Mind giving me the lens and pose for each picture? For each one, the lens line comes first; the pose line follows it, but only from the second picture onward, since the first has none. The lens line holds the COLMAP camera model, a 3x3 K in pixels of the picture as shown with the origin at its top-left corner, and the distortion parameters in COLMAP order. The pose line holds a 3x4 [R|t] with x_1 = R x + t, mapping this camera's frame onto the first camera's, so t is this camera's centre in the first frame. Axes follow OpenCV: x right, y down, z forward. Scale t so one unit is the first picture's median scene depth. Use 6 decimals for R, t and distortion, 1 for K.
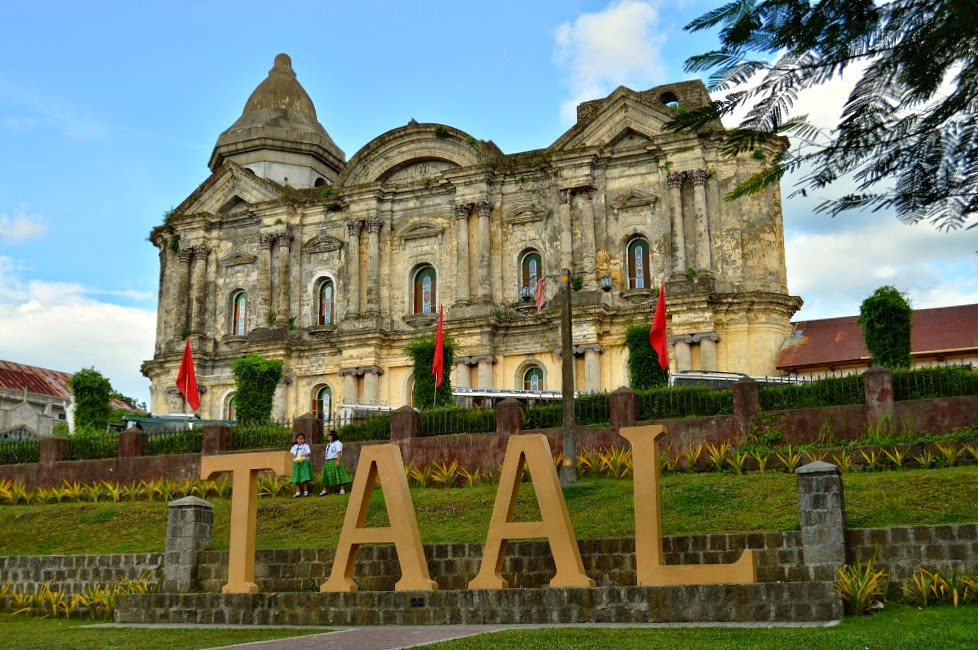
lens RADIAL K [[1134.7, 0, 489.0], [0, 1134.7, 325.0], [0, 0, 1]] dist [-0.051881, -0.003624]
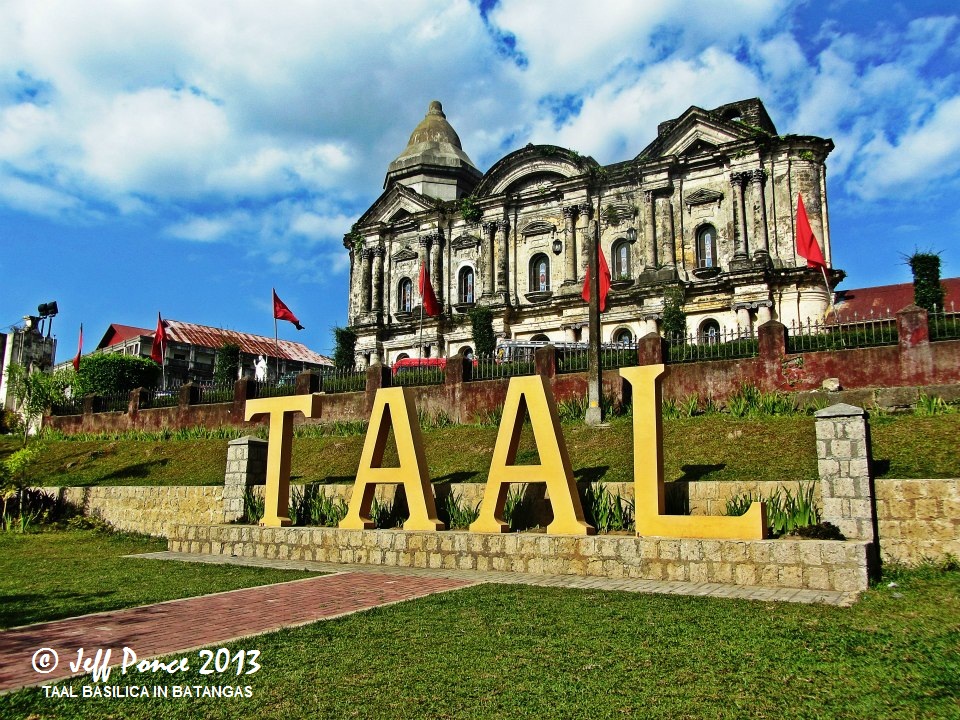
lens RADIAL K [[805.2, 0, 480.0], [0, 805.2, 360.0], [0, 0, 1]] dist [-0.035534, 0.026341]
pose [[0.987097, -0.011199, -0.159731, 0.021542], [0.021663, 0.997720, 0.063924, 0.007764], [0.158650, -0.066559, 0.985089, 0.064478]]
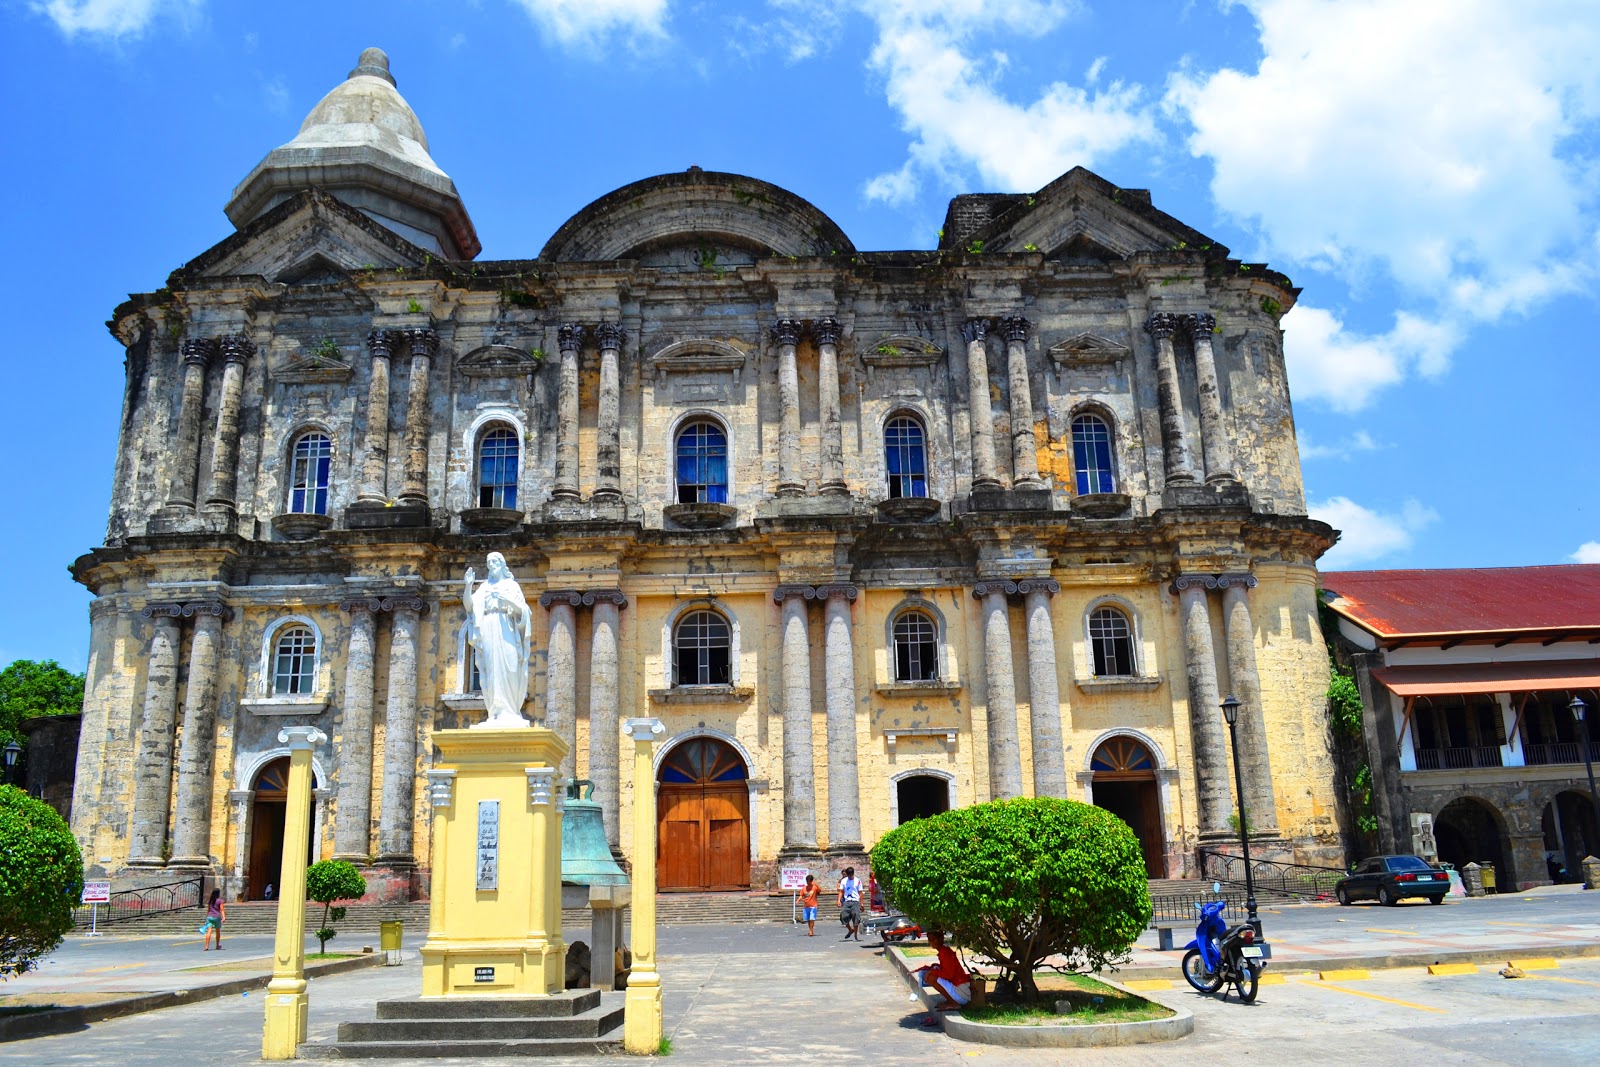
lens RADIAL K [[1291.7, 0, 800.0], [0, 1291.7, 533.5], [0, 0, 1]] dist [-0.083556, 0.011883]
pose [[0.919783, 0.096831, 0.380292, -0.253000], [-0.075799, 0.994667, -0.069936, 0.044634], [-0.385037, 0.035500, 0.922218, 0.403441]]
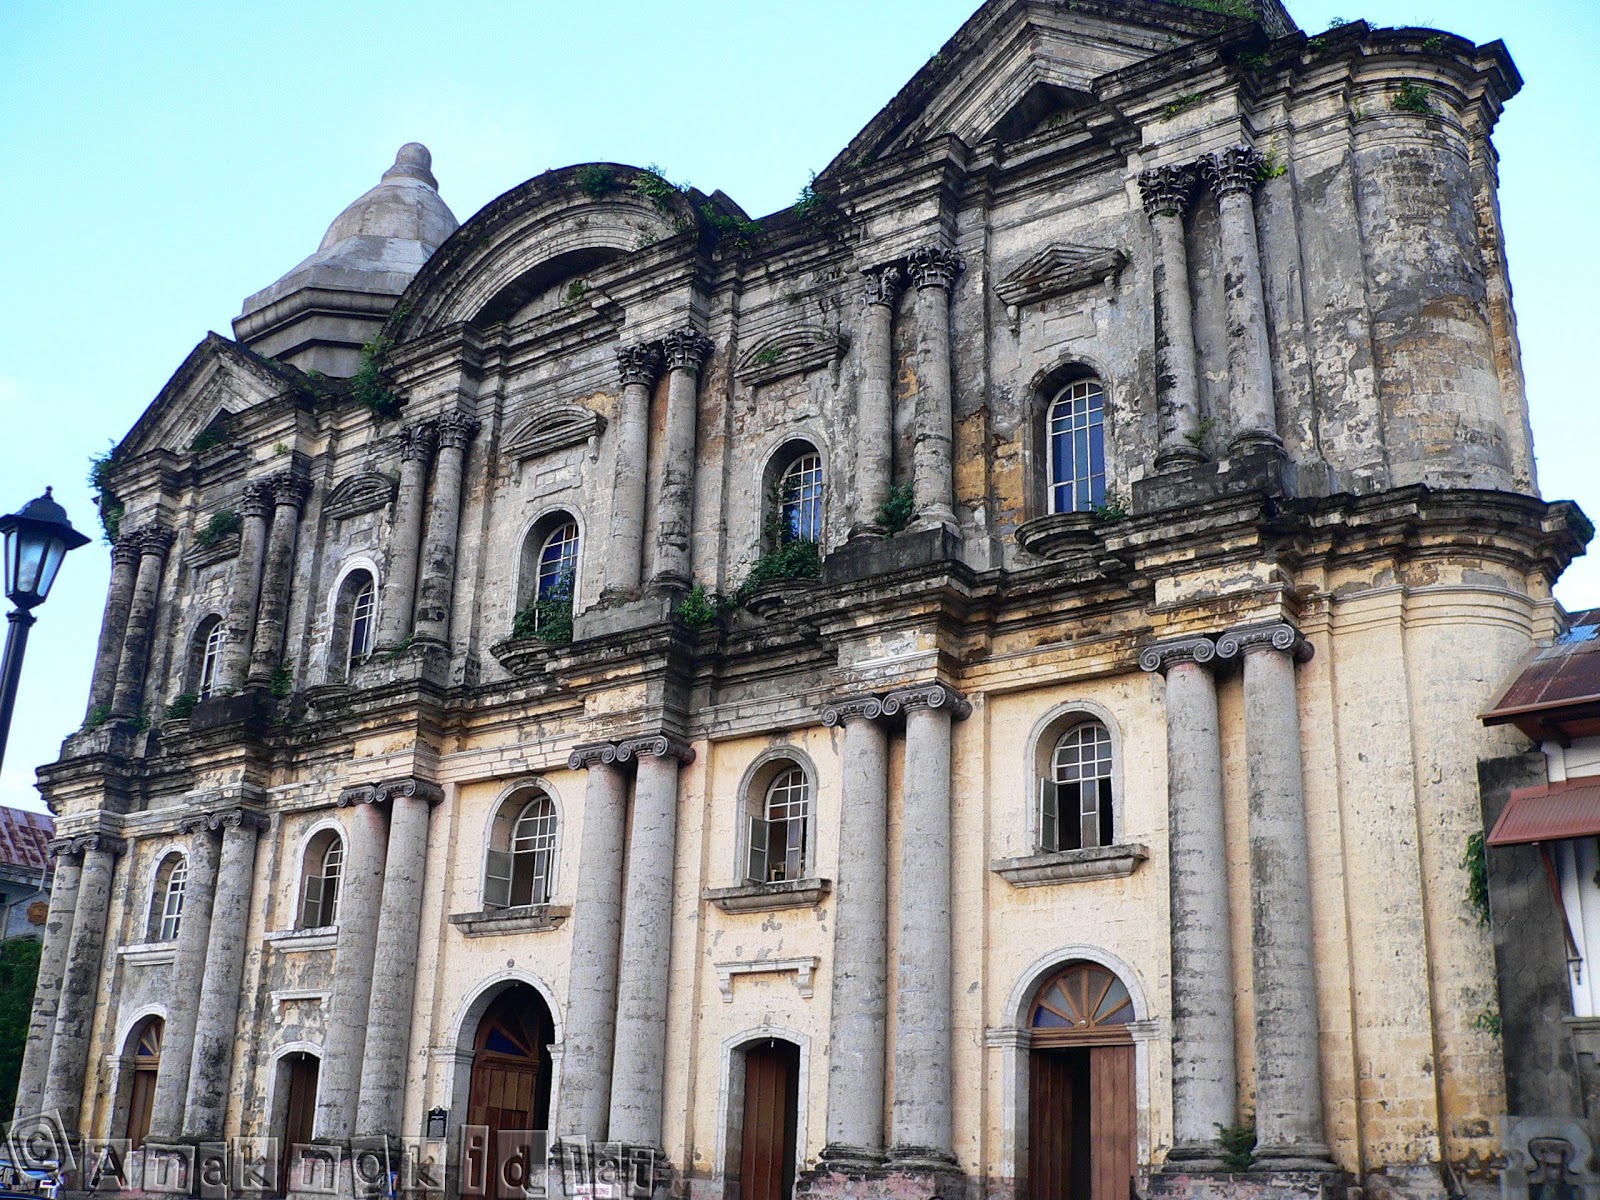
lens RADIAL K [[1687.6, 0, 800.0], [0, 1687.6, 600.0], [0, 0, 1]] dist [-0.148892, 0.028599]
pose [[0.973915, -0.039189, -0.223504, 0.151799], [0.011459, 0.992211, -0.124041, 0.047248], [0.226624, 0.118244, 0.966778, 0.476399]]
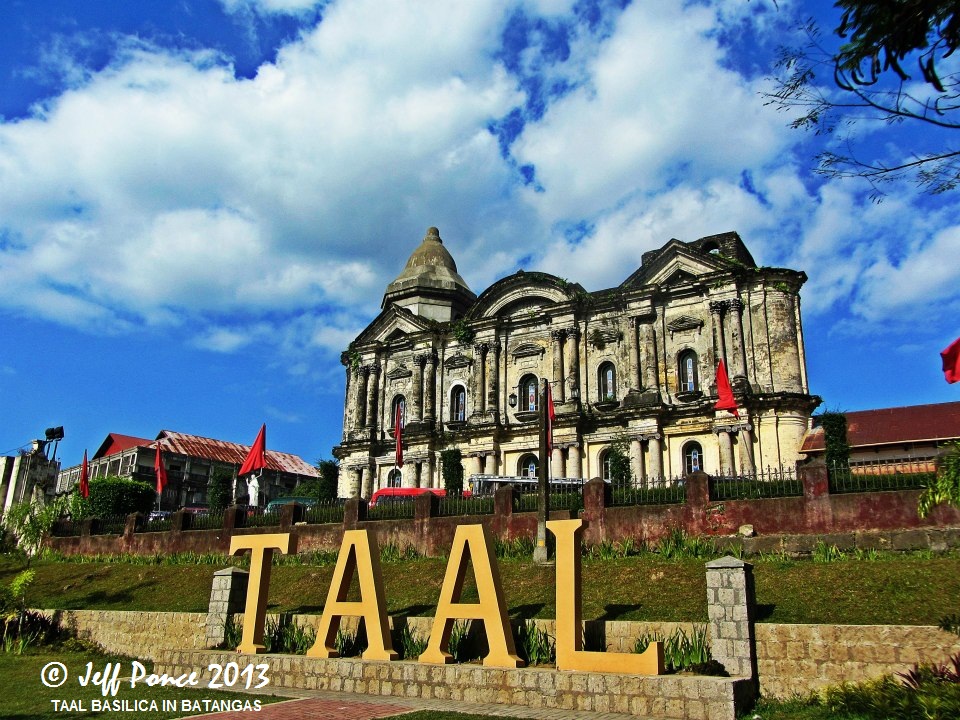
lens RADIAL K [[805.2, 0, 480.0], [0, 805.2, 360.0], [0, 0, 1]] dist [-0.035534, 0.026341]
pose [[0.987526, -0.019071, -0.156296, 0.035620], [0.007809, 0.997349, -0.072351, -0.002169], [0.157261, 0.070228, 0.985057, 0.039857]]
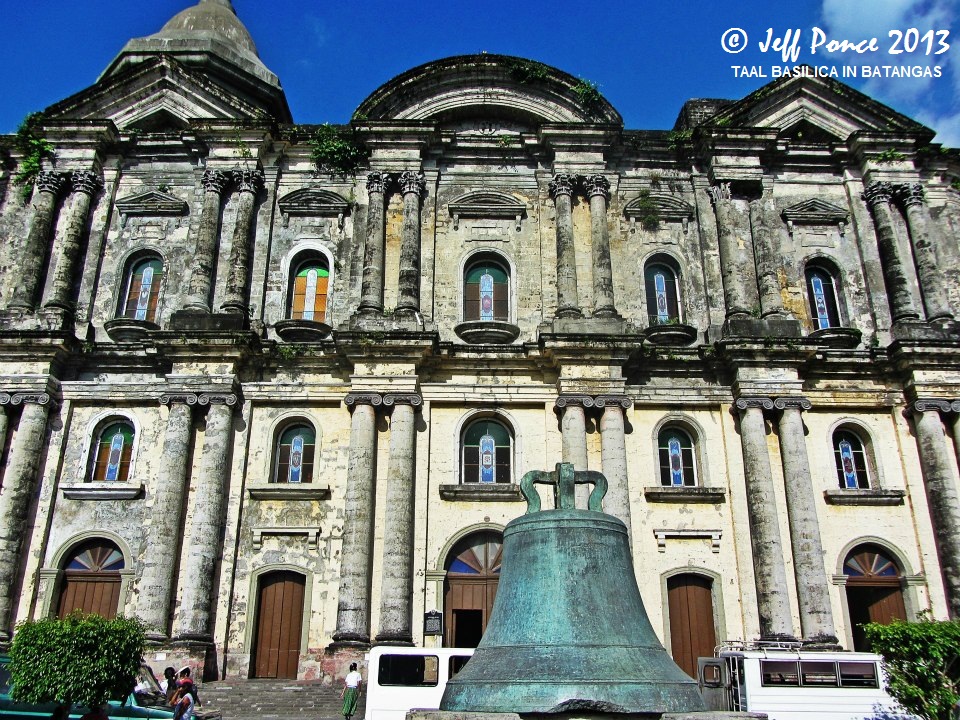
lens RADIAL K [[805.2, 0, 480.0], [0, 805.2, 360.0], [0, 0, 1]] dist [-0.035534, 0.026341]
pose [[0.912336, 0.164732, 0.374842, -0.227825], [-0.107971, 0.979884, -0.167838, 0.084171], [-0.394950, 0.112652, 0.911770, 0.597739]]
